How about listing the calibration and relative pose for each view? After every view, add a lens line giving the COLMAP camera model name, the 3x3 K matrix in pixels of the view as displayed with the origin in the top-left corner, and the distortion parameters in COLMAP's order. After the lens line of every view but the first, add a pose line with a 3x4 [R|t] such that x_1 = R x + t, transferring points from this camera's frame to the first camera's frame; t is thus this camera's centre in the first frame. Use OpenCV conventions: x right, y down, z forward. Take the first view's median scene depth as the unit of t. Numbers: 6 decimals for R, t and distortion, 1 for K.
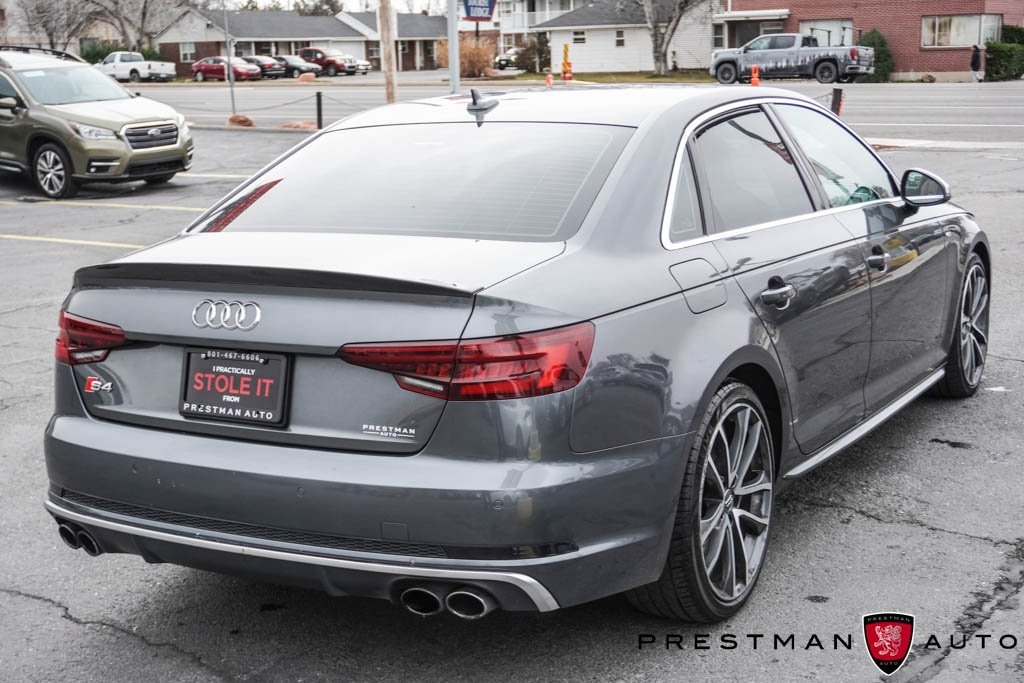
lens RADIAL K [[1434.8, 0, 512.0], [0, 1434.8, 341.5], [0, 0, 1]] dist [0.022651, 0.052735]
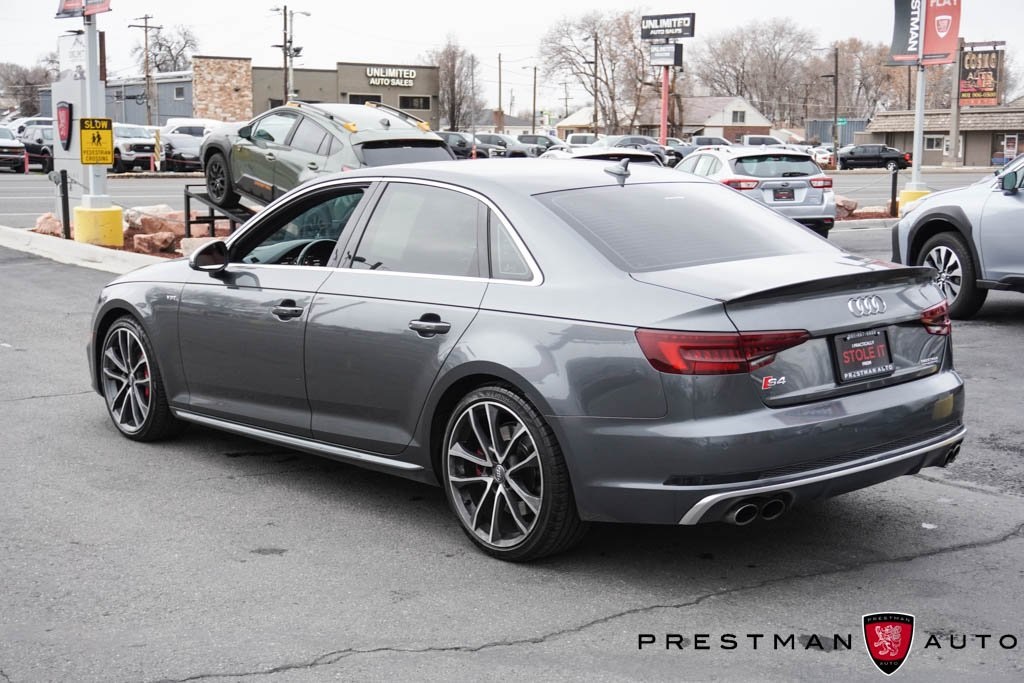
lens RADIAL K [[1470.4, 0, 512.0], [0, 1470.4, 341.5], [0, 0, 1]] dist [0.014686, 0.031966]
pose [[0.300223, -0.104570, 0.948120, -1.686803], [0.170369, 0.983868, 0.054565, -0.122851], [-0.938531, 0.145149, 0.313195, 0.843427]]
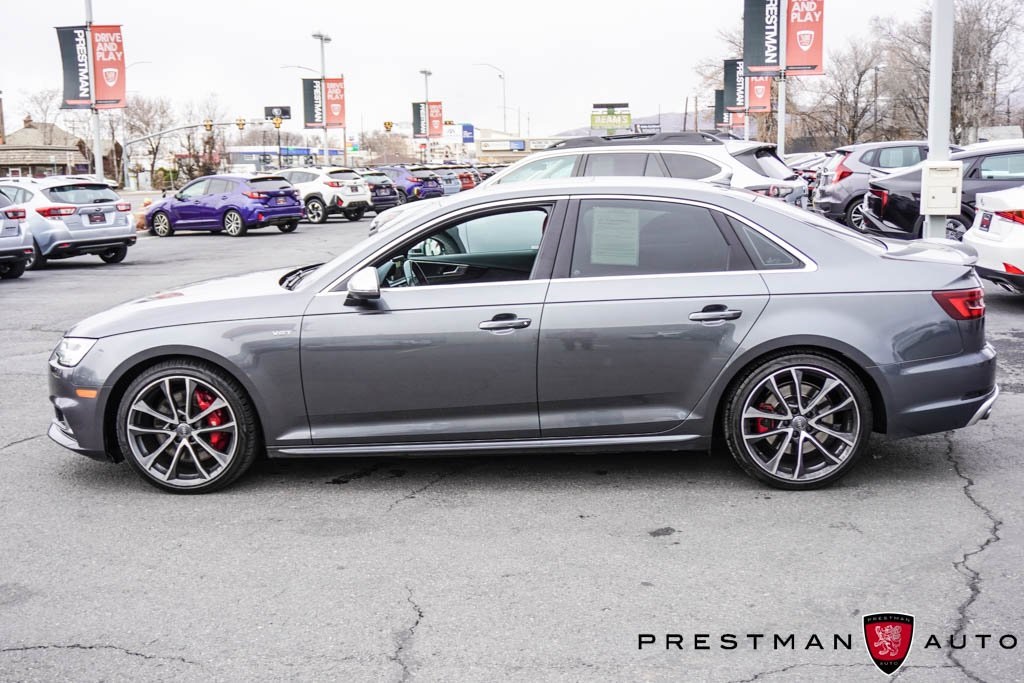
lens RADIAL K [[1156.9, 0, 512.0], [0, 1156.9, 341.5], [0, 0, 1]] dist [0.000110, 0.023734]
pose [[-0.480835, -0.099850, 0.871107, -1.387581], [0.195502, 0.956275, 0.217526, -0.407342], [-0.854738, 0.274897, -0.440289, 2.293029]]
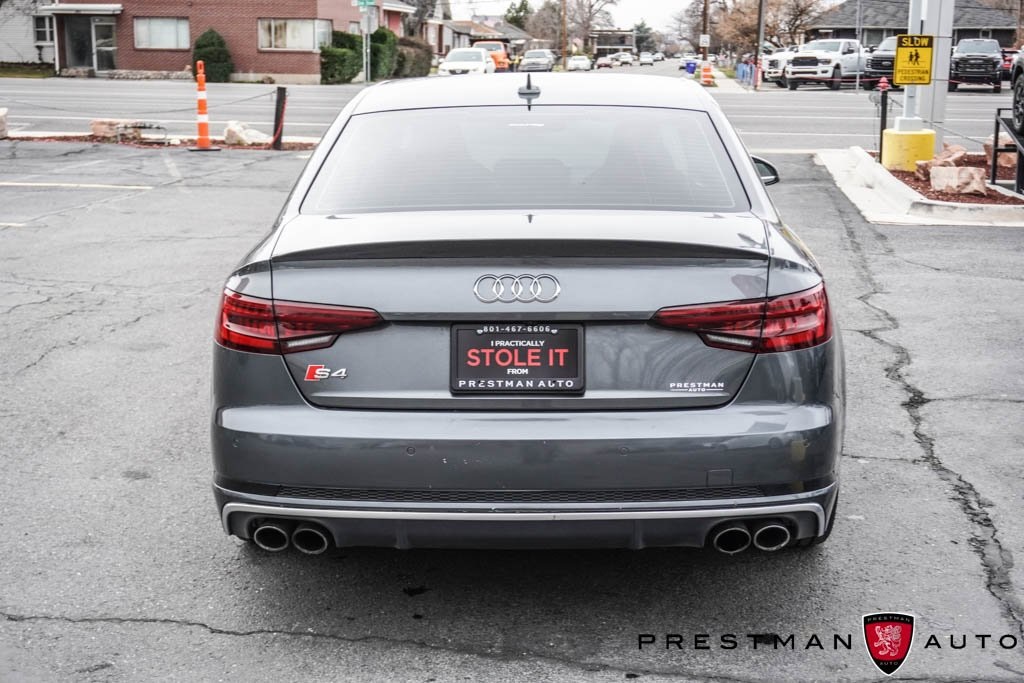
lens RADIAL K [[1470.4, 0, 512.0], [0, 1470.4, 341.5], [0, 0, 1]] dist [0.014686, 0.031966]
pose [[0.884540, -0.060206, 0.462563, -0.661913], [0.062286, 0.998000, 0.010789, 0.007153], [-0.462288, 0.019268, 0.886521, 0.076802]]
